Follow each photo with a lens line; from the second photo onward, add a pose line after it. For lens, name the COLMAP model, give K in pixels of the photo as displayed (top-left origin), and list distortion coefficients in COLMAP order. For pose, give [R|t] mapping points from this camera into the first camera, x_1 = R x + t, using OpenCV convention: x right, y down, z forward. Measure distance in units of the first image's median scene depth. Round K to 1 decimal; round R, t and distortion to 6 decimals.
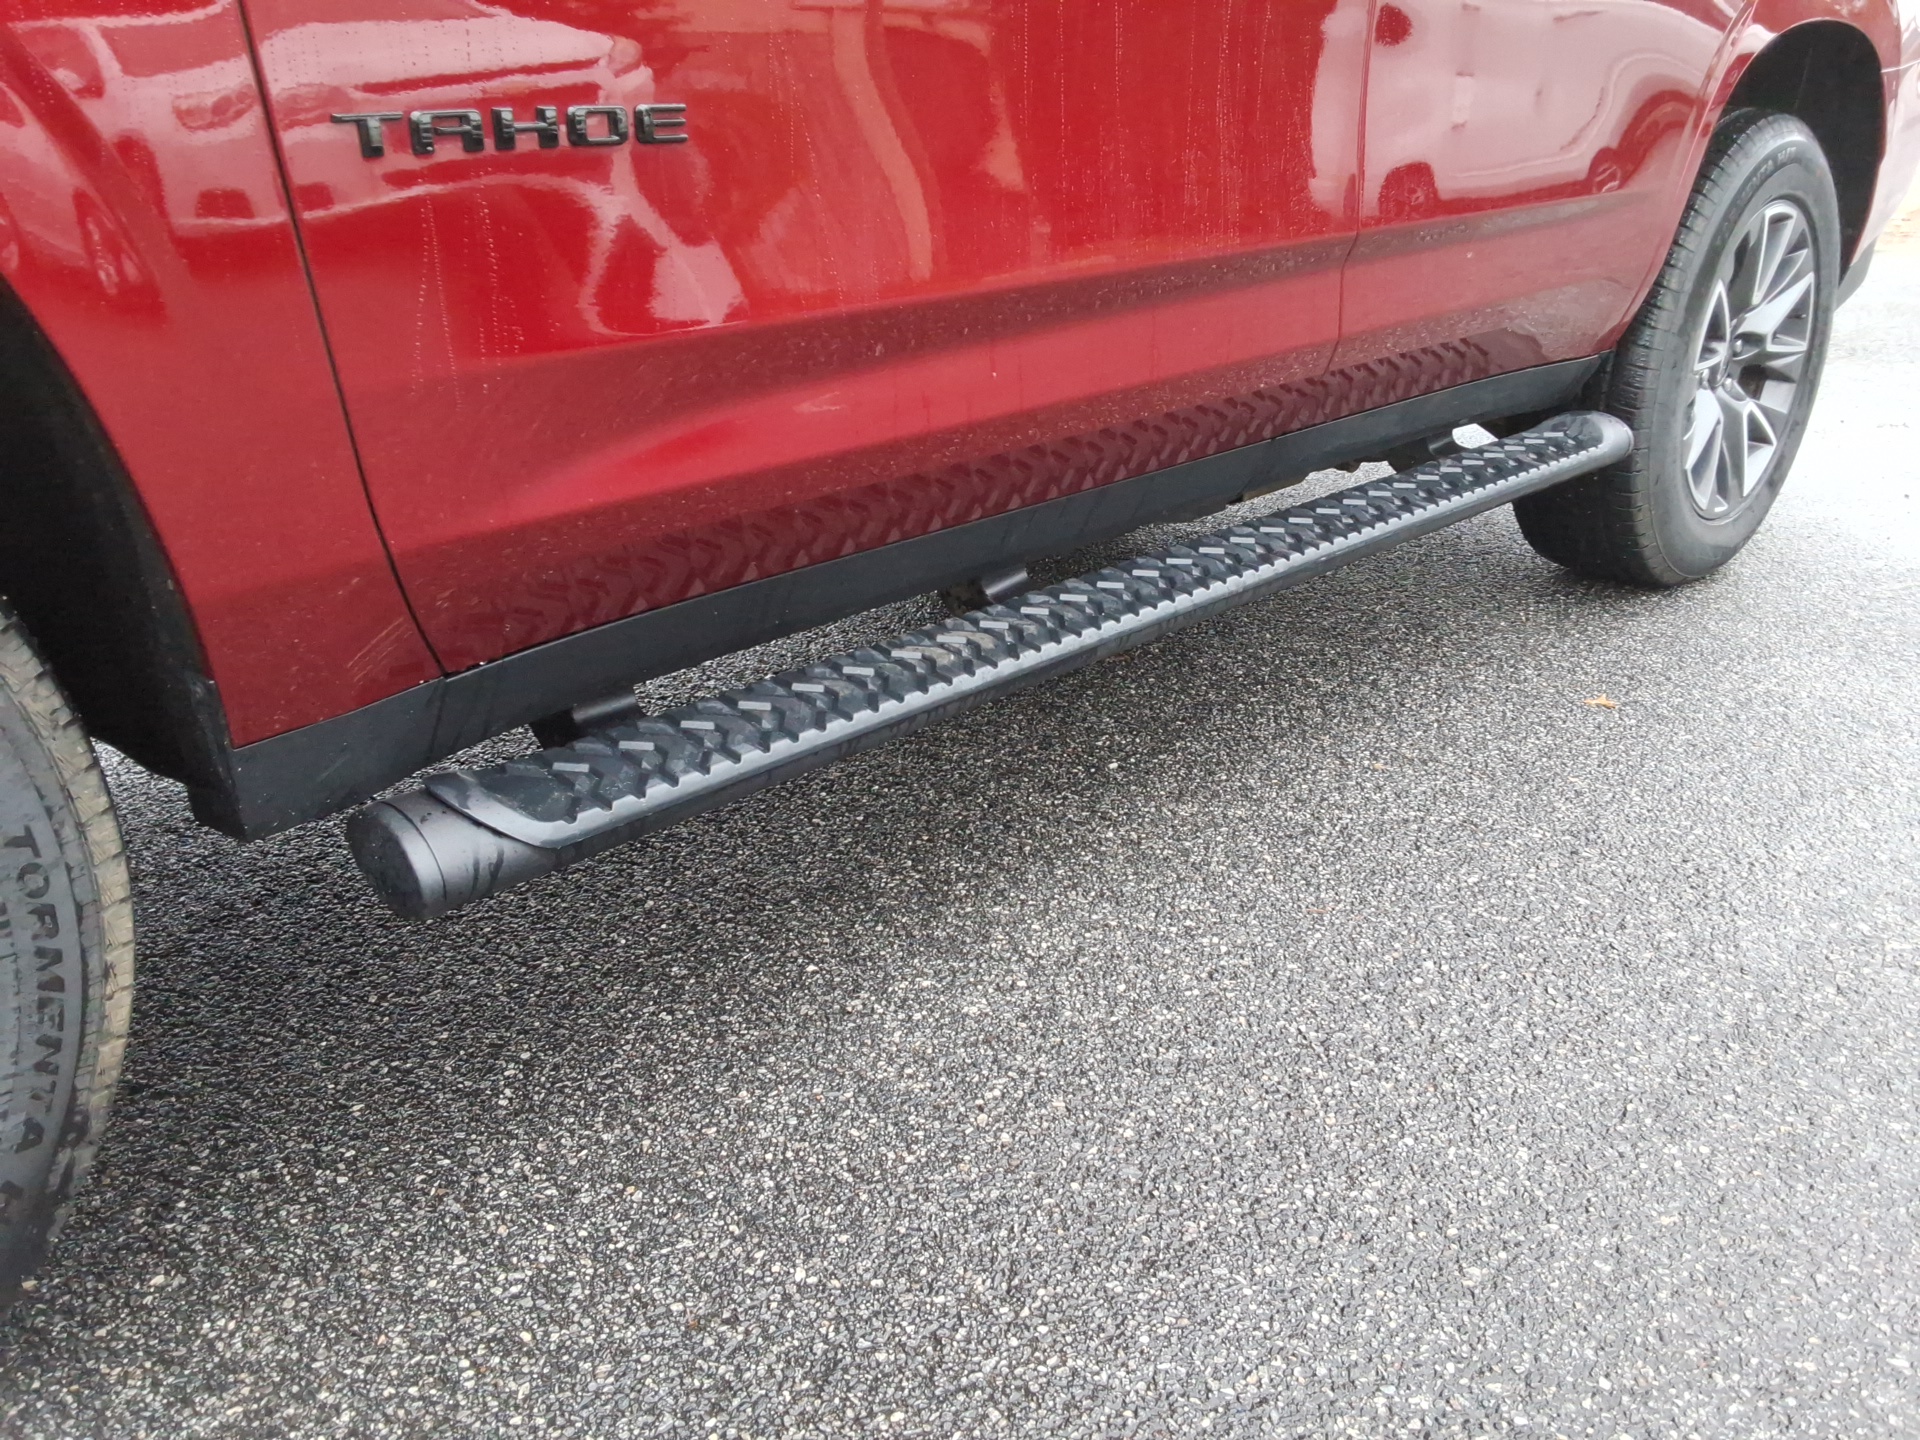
lens RADIAL K [[1533.9, 0, 973.5], [0, 1533.9, 706.0], [0, 0, 1]] dist [0.115038, -0.184908]
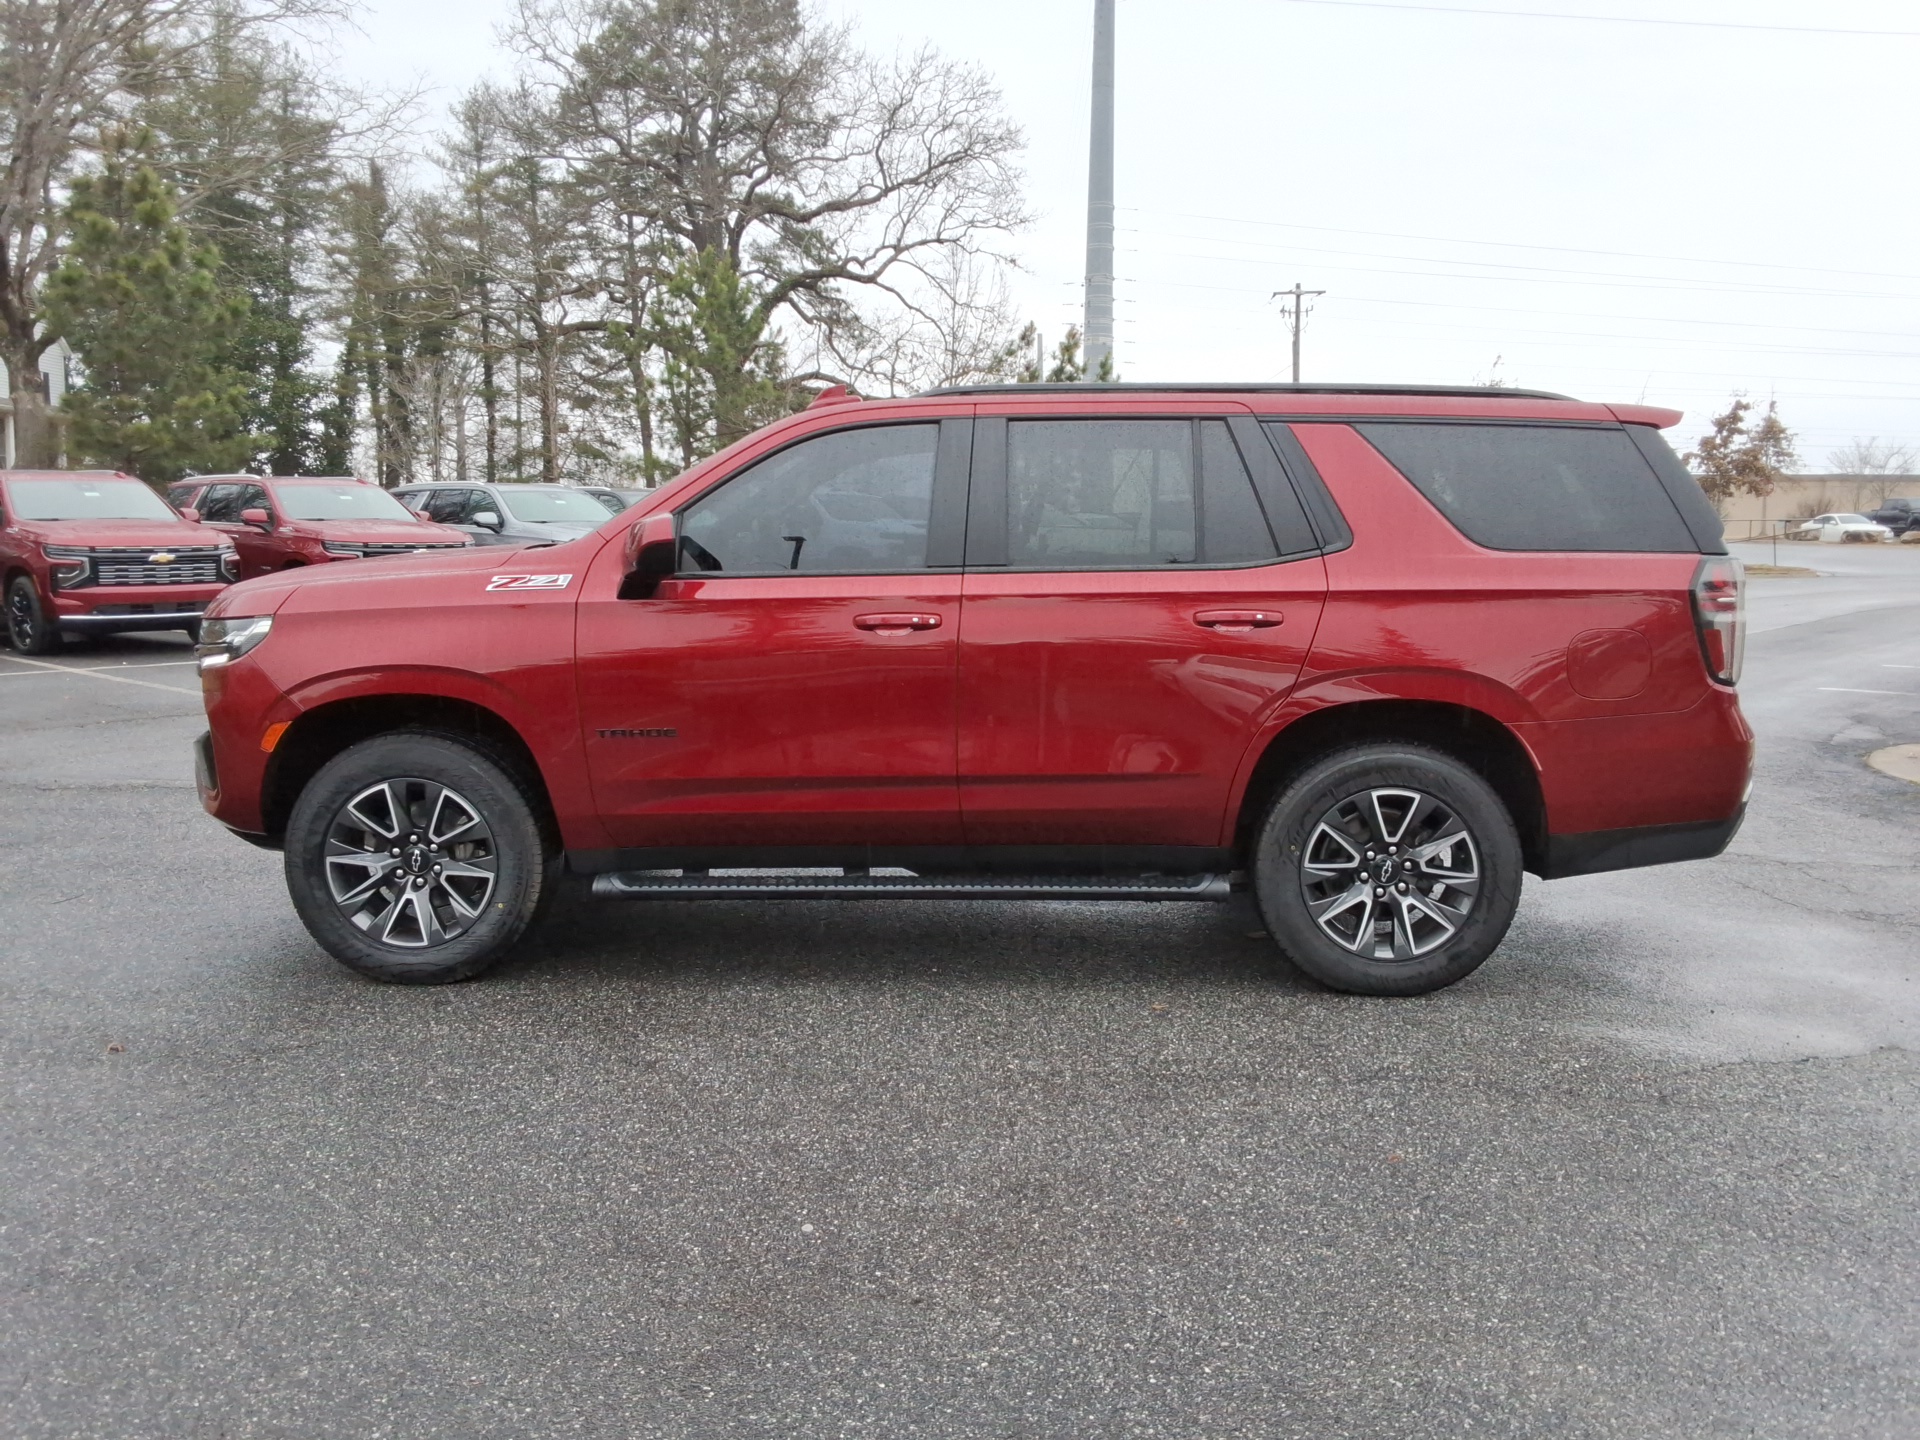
lens RADIAL K [[1557.6, 0, 988.1], [0, 1557.6, 689.5], [0, 0, 1]] dist [0.129159, -0.189400]
pose [[0.686994, 0.077353, -0.722534, 2.752684], [-0.273076, 0.948919, -0.158055, -0.020293], [0.673401, 0.305890, 0.673025, -1.091576]]
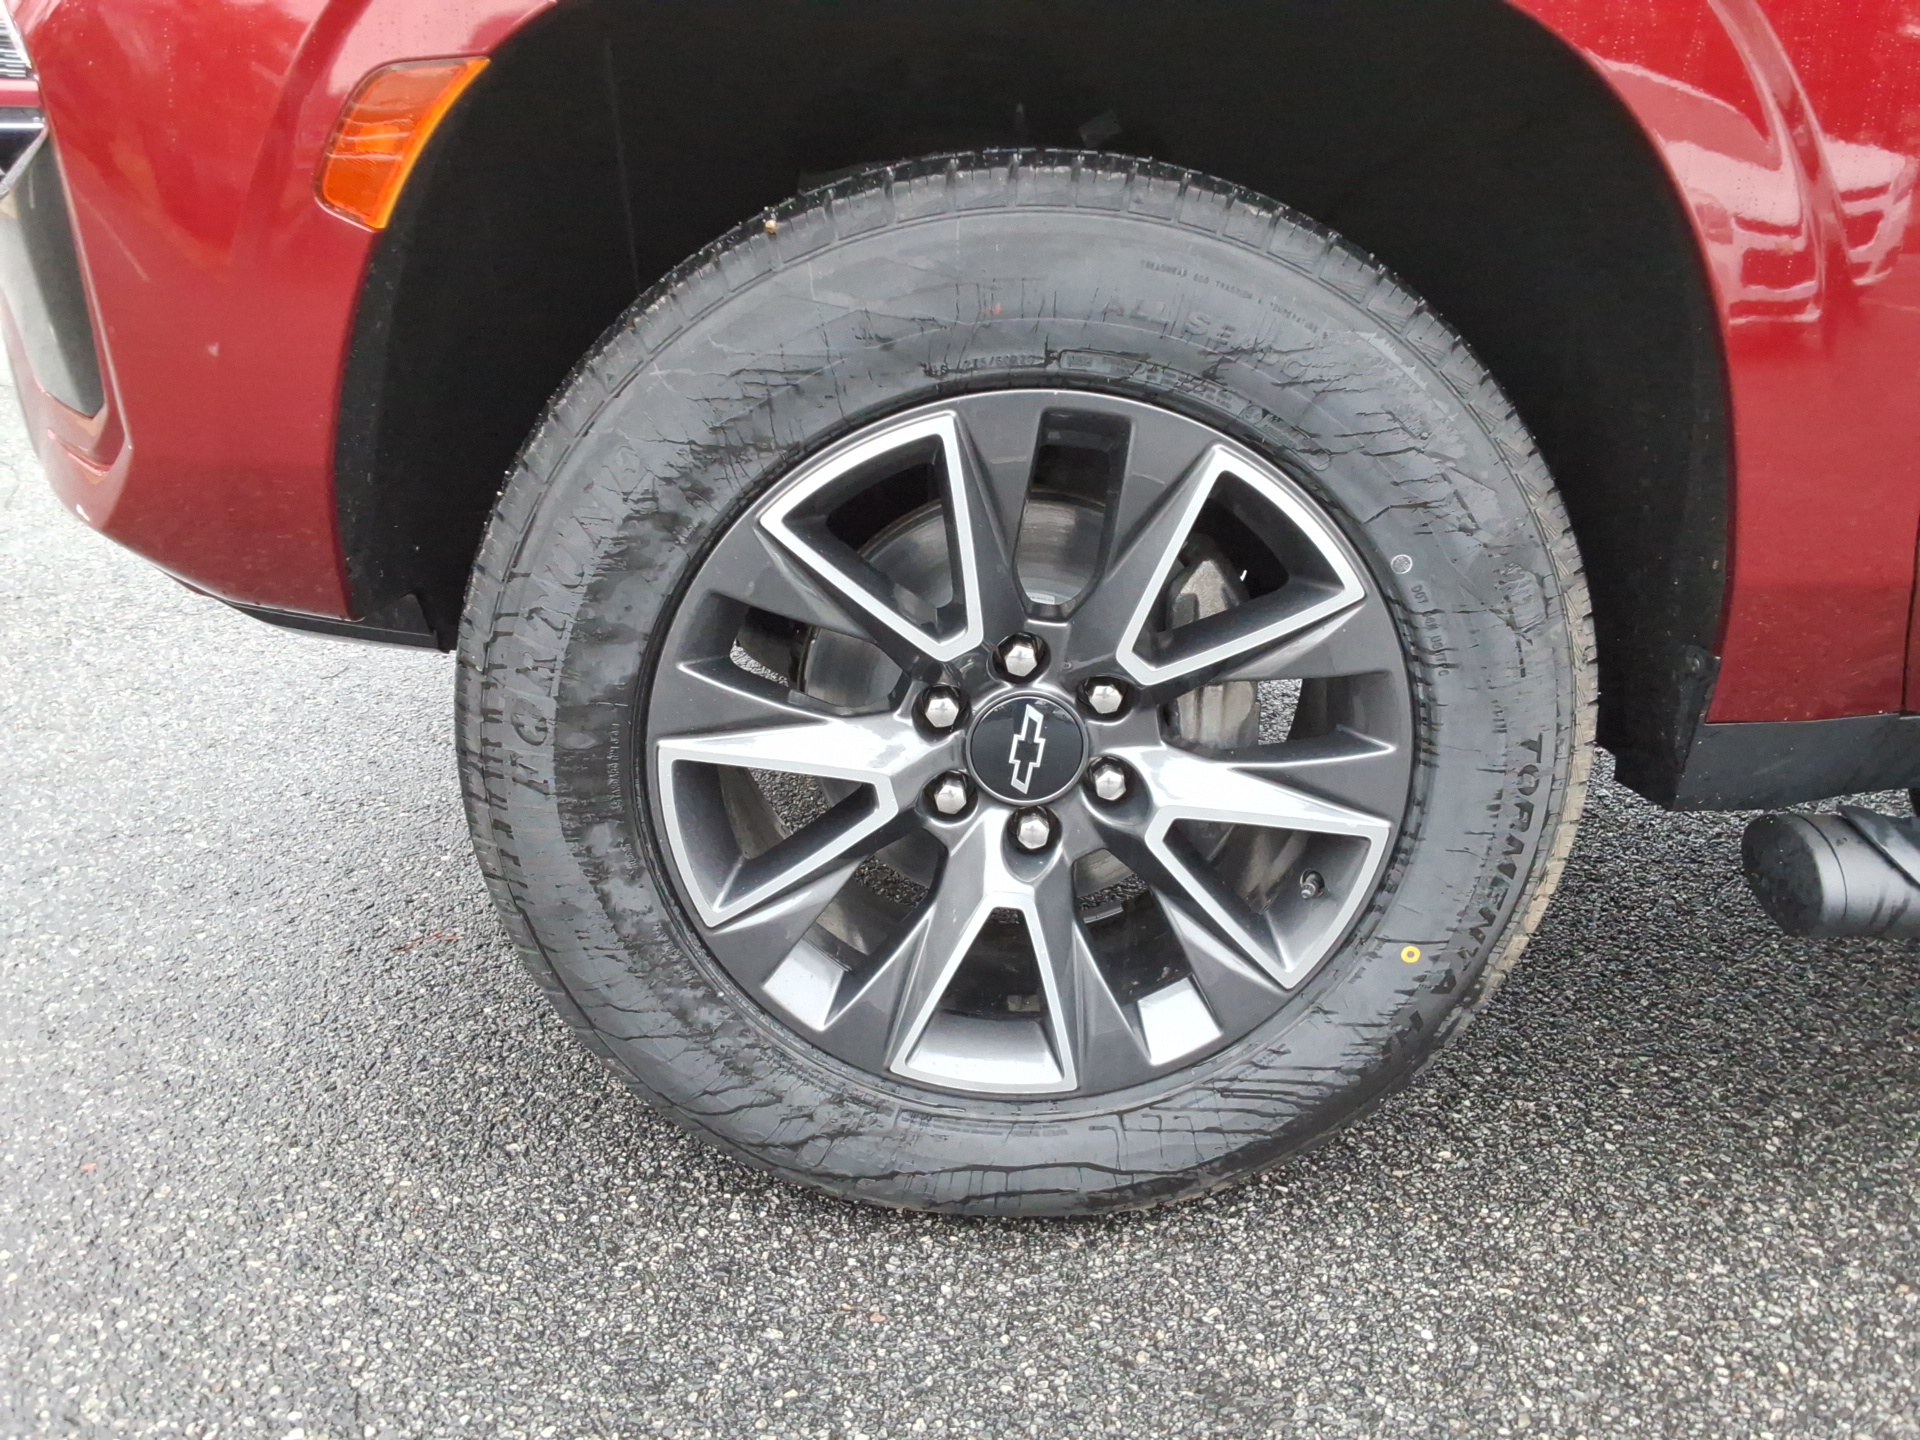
lens RADIAL K [[1533.9, 0, 973.5], [0, 1533.9, 706.0], [0, 0, 1]] dist [0.115038, -0.184908]
pose [[0.732588, 0.258560, -0.629652, -0.117211], [-0.286552, 0.956230, 0.059269, 0.069948], [0.617416, 0.137008, 0.774614, -0.116980]]
